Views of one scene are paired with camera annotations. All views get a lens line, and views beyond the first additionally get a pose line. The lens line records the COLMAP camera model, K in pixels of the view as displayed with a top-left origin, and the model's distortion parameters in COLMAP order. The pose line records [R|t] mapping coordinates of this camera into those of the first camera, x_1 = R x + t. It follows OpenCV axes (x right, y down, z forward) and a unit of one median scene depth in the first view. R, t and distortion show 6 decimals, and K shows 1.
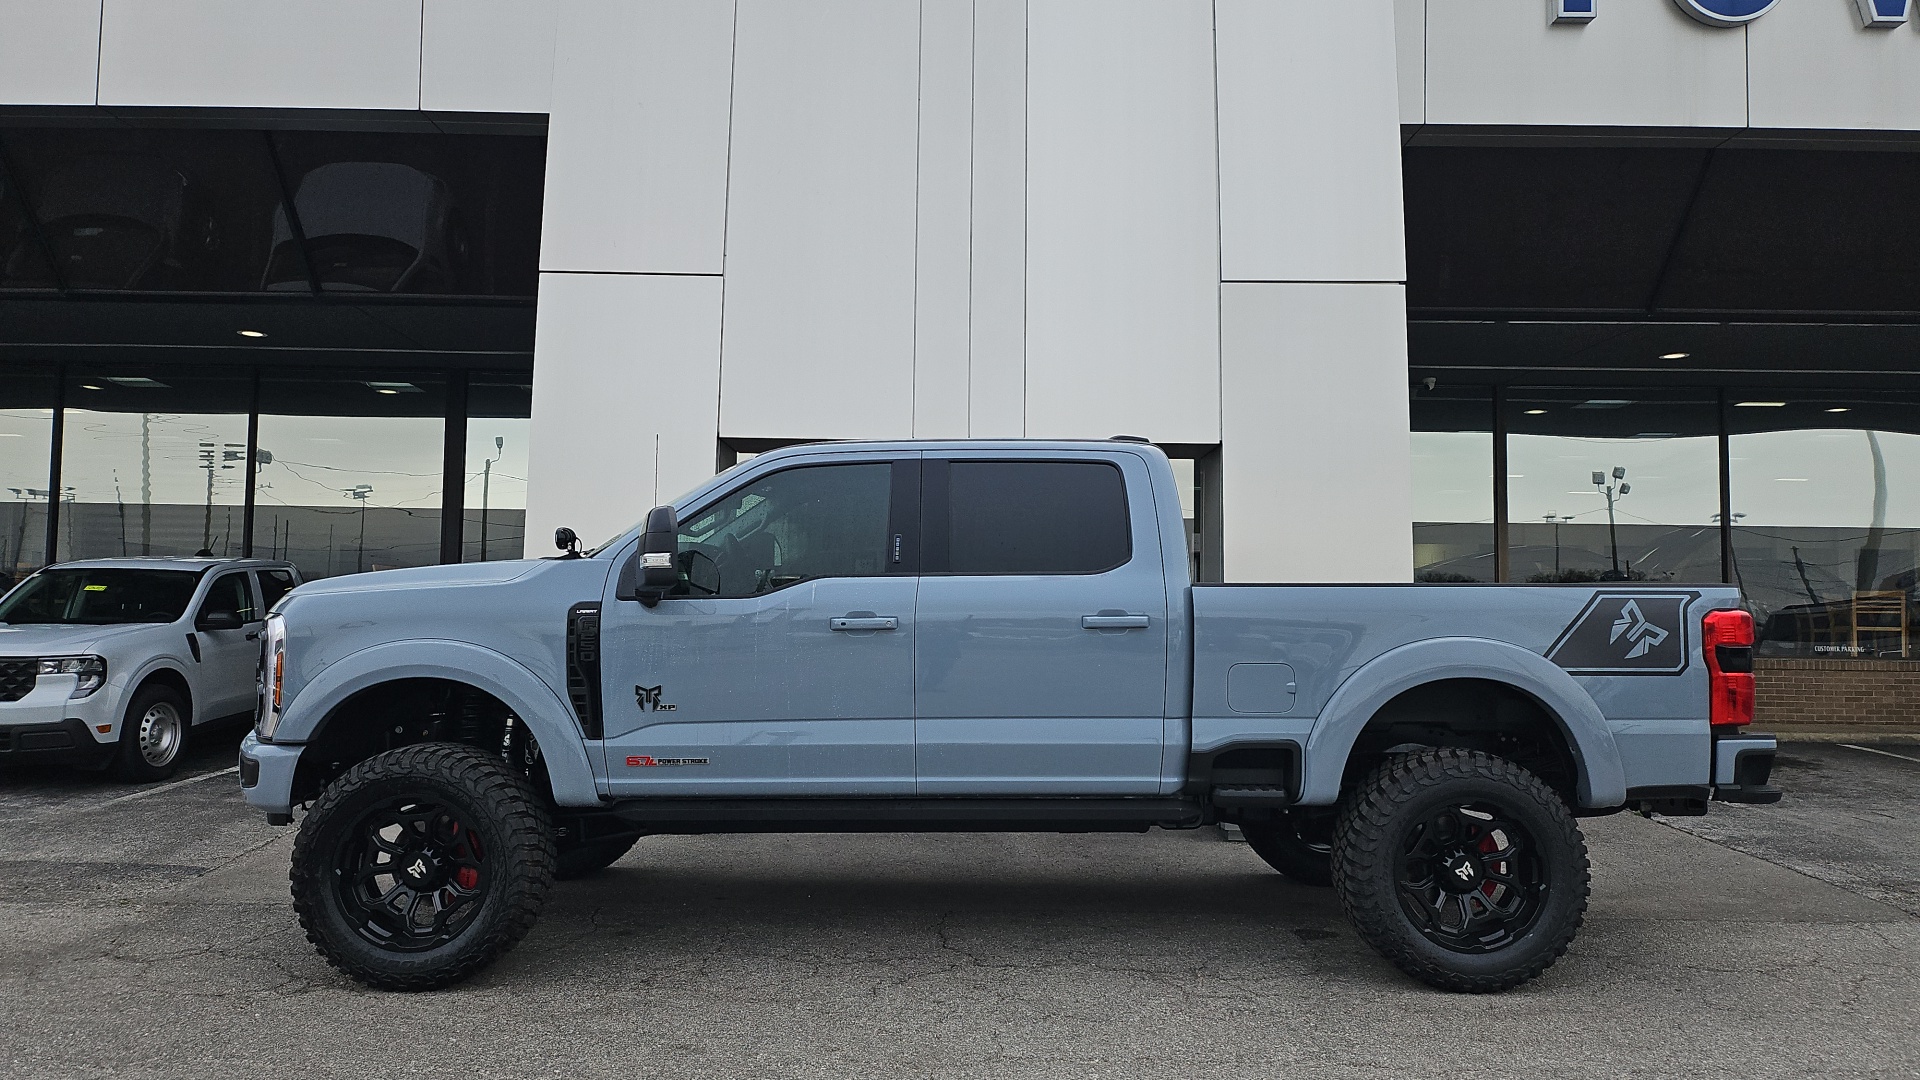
lens RADIAL K [[1321.4, 0, 965.3], [0, 1321.4, 547.4], [0, 0, 1]] dist [0.029205, -0.007834]
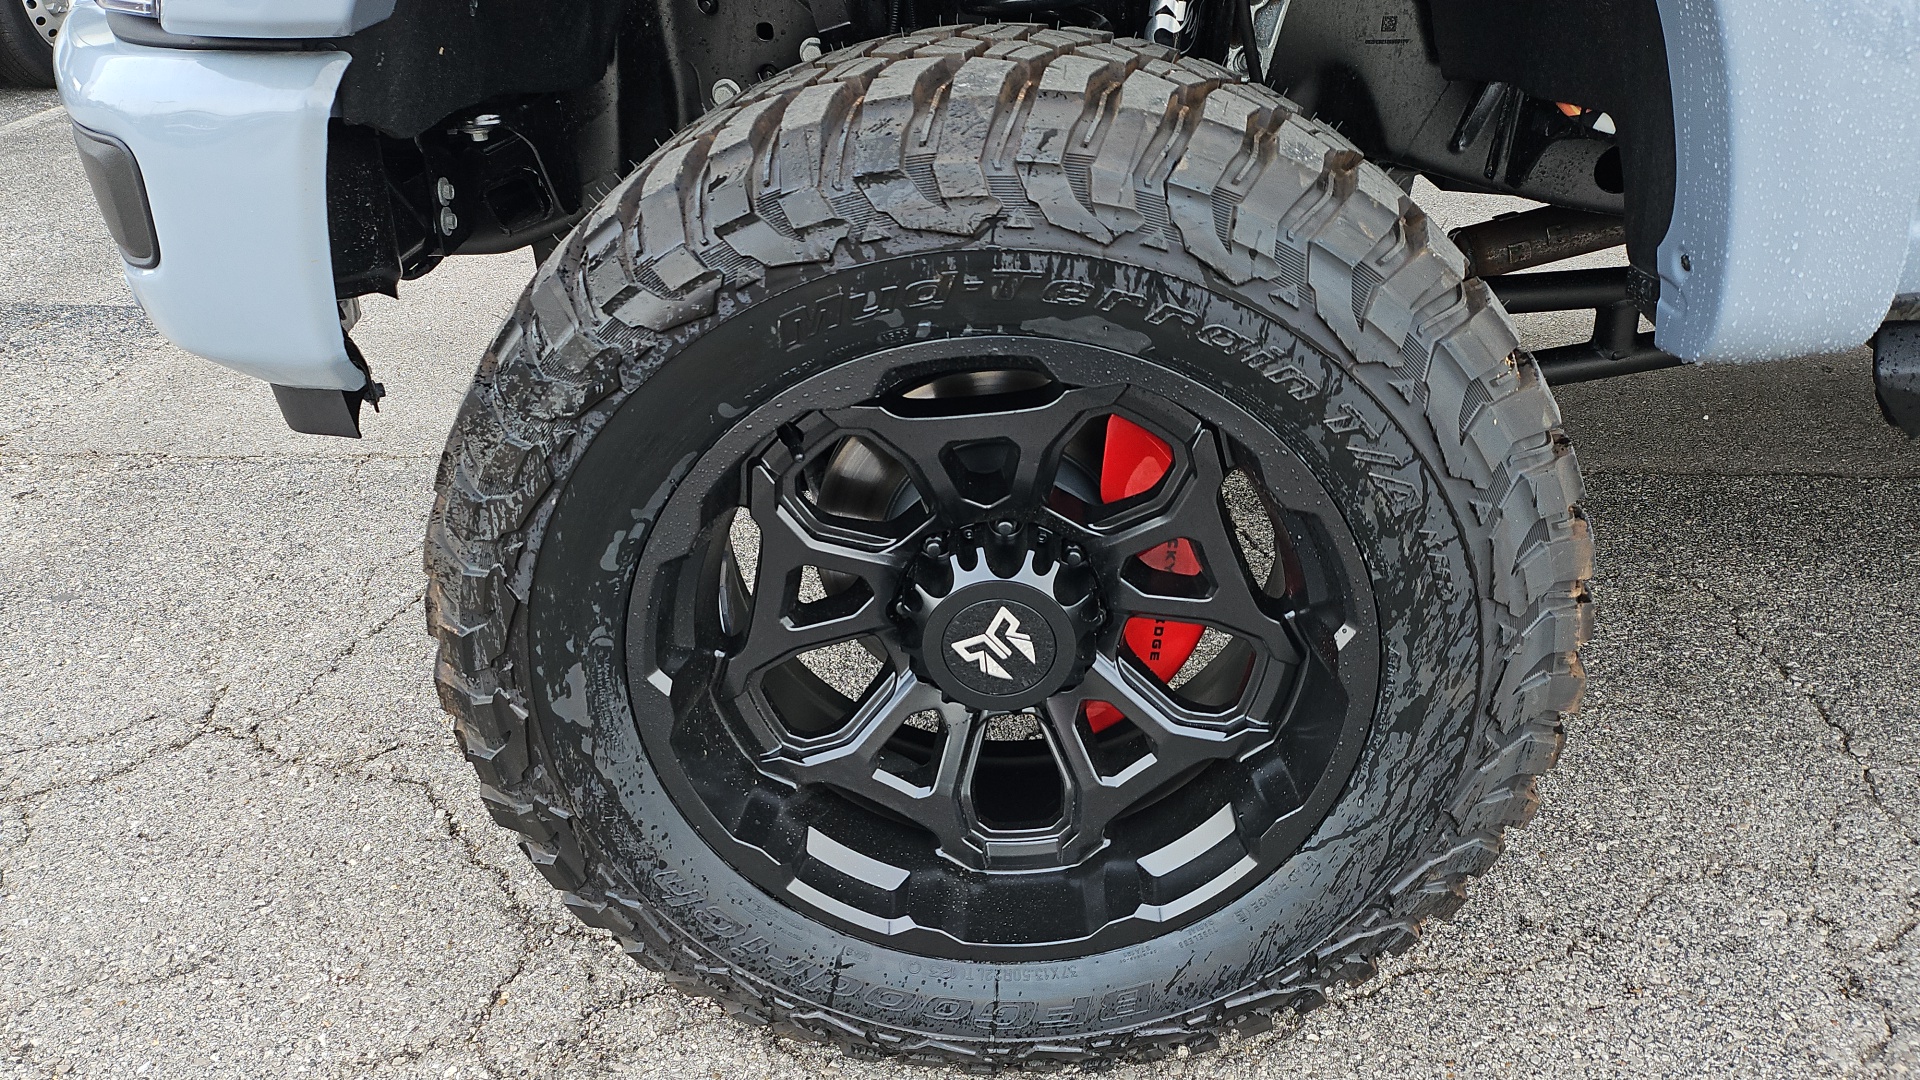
lens RADIAL K [[1321.4, 0, 949.4], [0, 1321.4, 550.7], [0, 0, 1]] dist [0.029205, -0.007834]
pose [[0.999058, -0.000996, -0.043391, -0.409284], [0.023269, 0.856204, 0.516113, 0.115134], [0.036638, -0.516637, 0.855420, 0.818888]]
